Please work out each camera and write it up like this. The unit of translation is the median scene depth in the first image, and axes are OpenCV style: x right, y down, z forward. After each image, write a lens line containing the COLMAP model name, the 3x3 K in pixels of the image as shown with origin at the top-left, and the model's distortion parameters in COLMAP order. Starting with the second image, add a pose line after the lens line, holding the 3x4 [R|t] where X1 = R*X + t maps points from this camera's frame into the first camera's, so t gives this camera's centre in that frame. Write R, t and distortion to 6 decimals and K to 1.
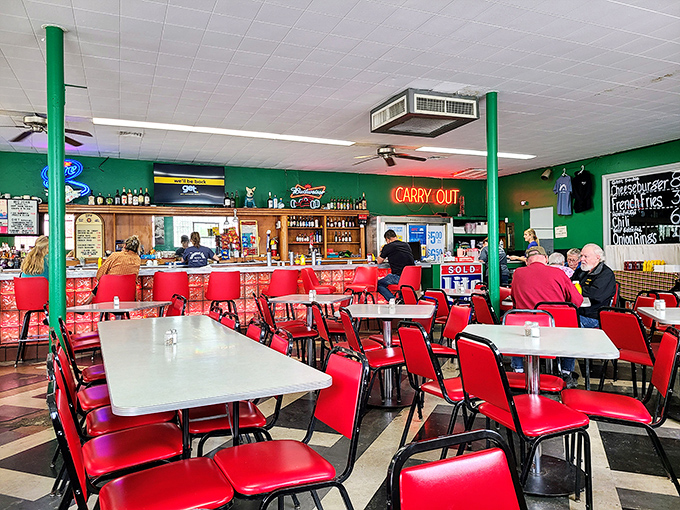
lens RADIAL K [[515.8, 0, 339.9], [0, 515.8, 253.8], [0, 0, 1]] dist [-0.000893, -0.000498]
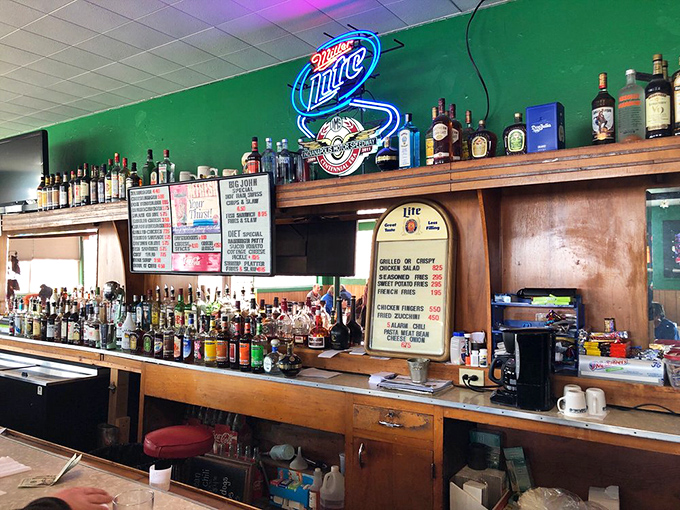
lens RADIAL K [[542.7, 0, 340.2], [0, 542.7, 254.3], [0, 0, 1]] dist [0.017168, 0.002104]
pose [[0.531610, 0.008984, -0.846942, -0.262756], [-0.002330, 0.999955, 0.009145, -0.054668], [0.846986, -0.002888, 0.531607, 0.850822]]
